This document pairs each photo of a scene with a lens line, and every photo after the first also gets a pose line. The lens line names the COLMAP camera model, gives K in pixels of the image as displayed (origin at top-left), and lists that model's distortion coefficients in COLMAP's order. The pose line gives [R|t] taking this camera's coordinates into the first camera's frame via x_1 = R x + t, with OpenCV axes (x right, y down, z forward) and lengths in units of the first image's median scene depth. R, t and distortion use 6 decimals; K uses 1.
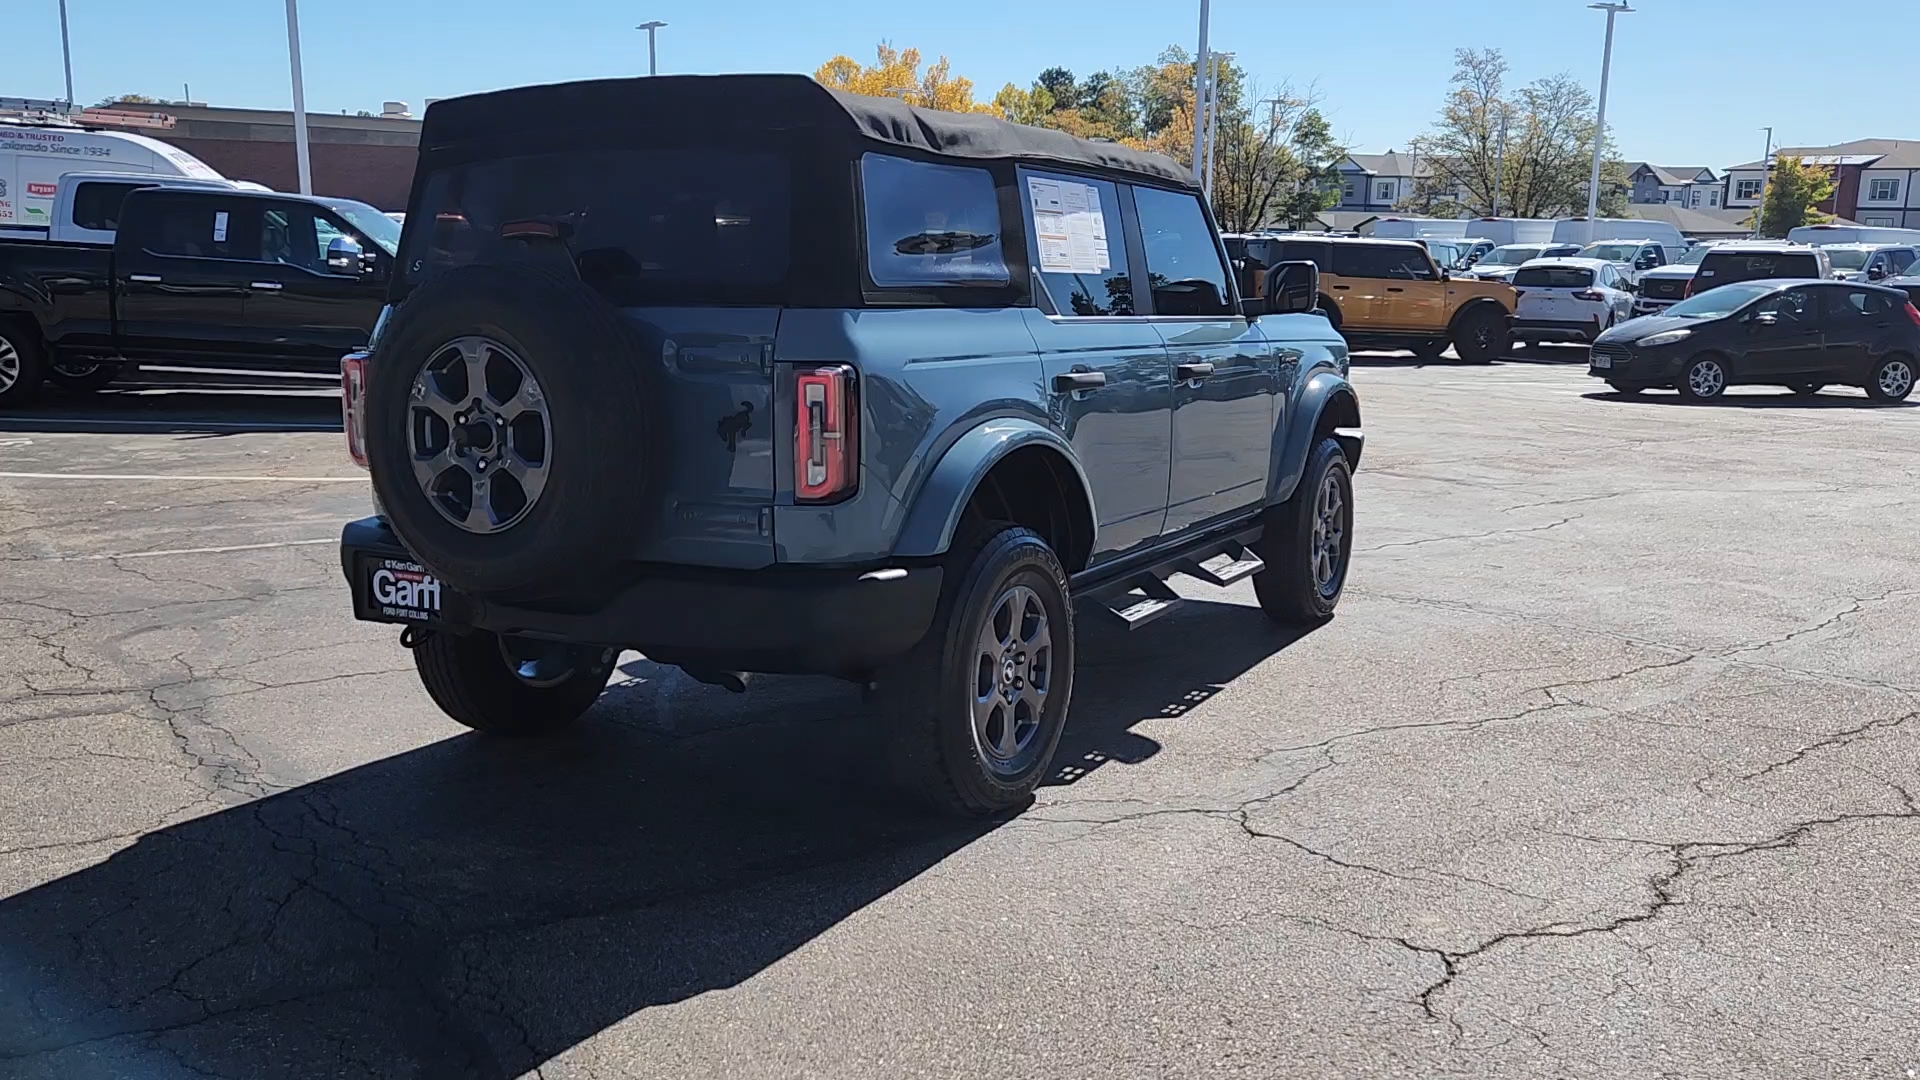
lens RADIAL K [[1639.9, 0, 937.0], [0, 1639.9, 526.4], [0, 0, 1]] dist [0.020648, 0.005203]
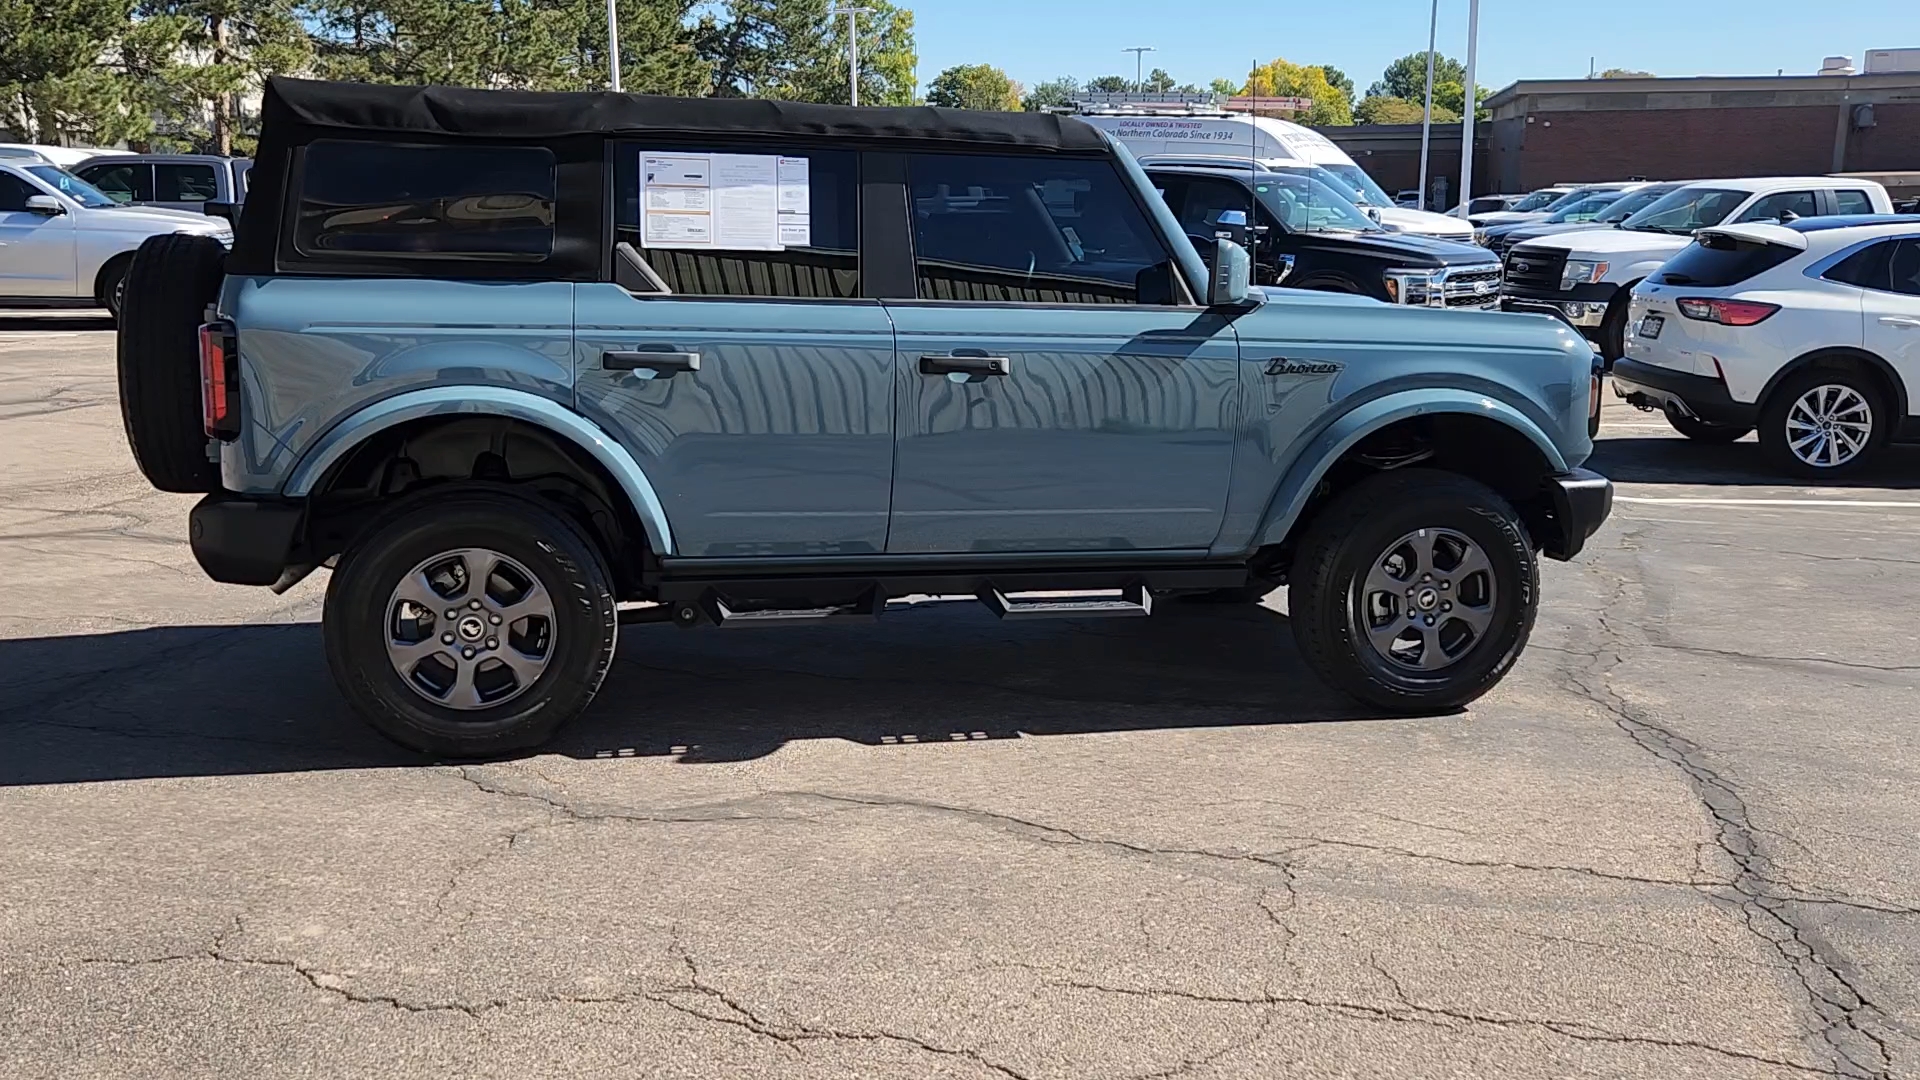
lens RADIAL K [[1633.5, 0, 930.4], [0, 1633.5, 524.4], [0, 0, 1]] dist [0.021776, -0.000887]
pose [[0.659367, 0.136761, -0.739277, 0.927255], [-0.124278, 0.989615, 0.072228, -0.082577], [0.741478, 0.044251, 0.669516, 0.475228]]
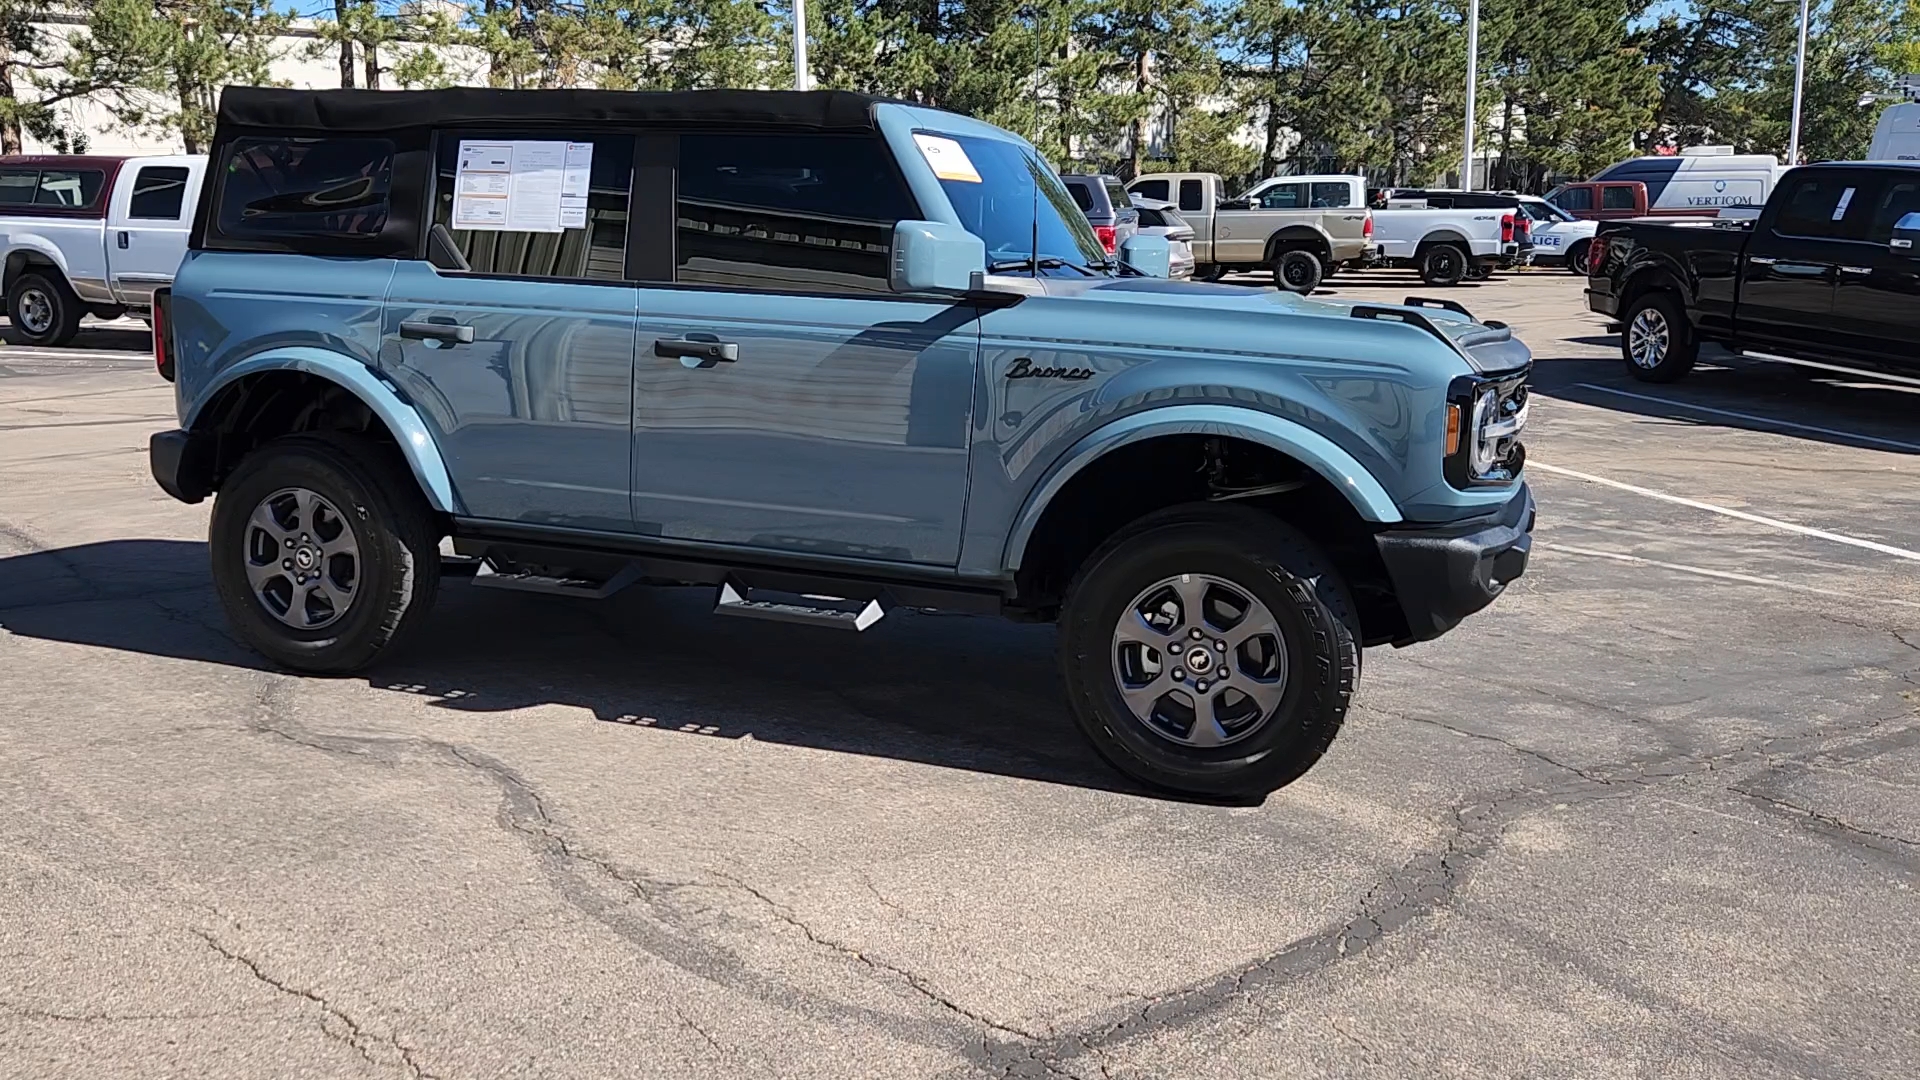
lens RADIAL K [[1633.5, 0, 937.7], [0, 1633.5, 522.1], [0, 0, 1]] dist [0.021776, -0.000887]
pose [[0.149454, 0.169854, -0.974070, 1.187361], [-0.168130, 0.975154, 0.144246, -0.175438], [0.974369, 0.142212, 0.174298, 1.147229]]
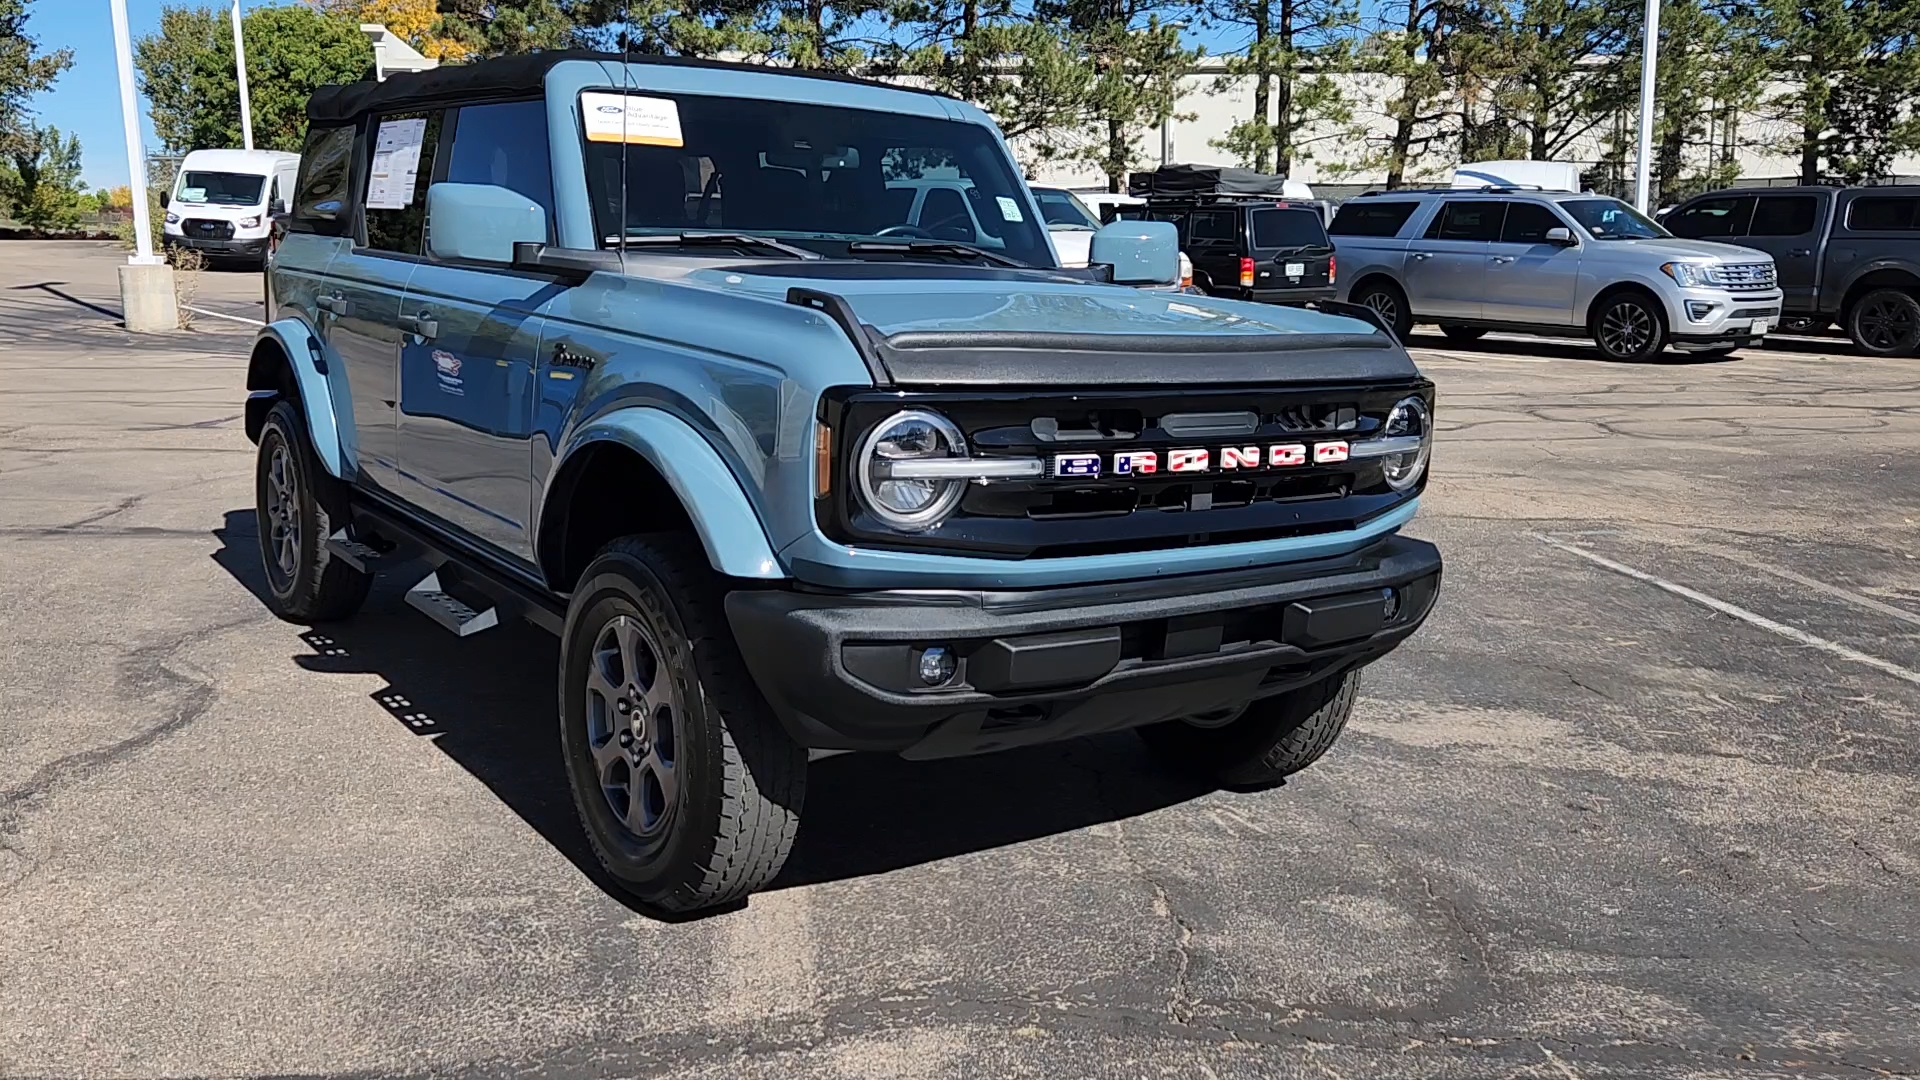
lens RADIAL K [[1633.5, 0, 935.9], [0, 1633.5, 522.4], [0, 0, 1]] dist [0.021776, -0.000887]
pose [[-0.436098, 0.135404, -0.889654, 0.917473], [-0.167012, 0.959262, 0.227866, -0.268148], [0.884265, 0.247955, -0.395719, 1.835456]]
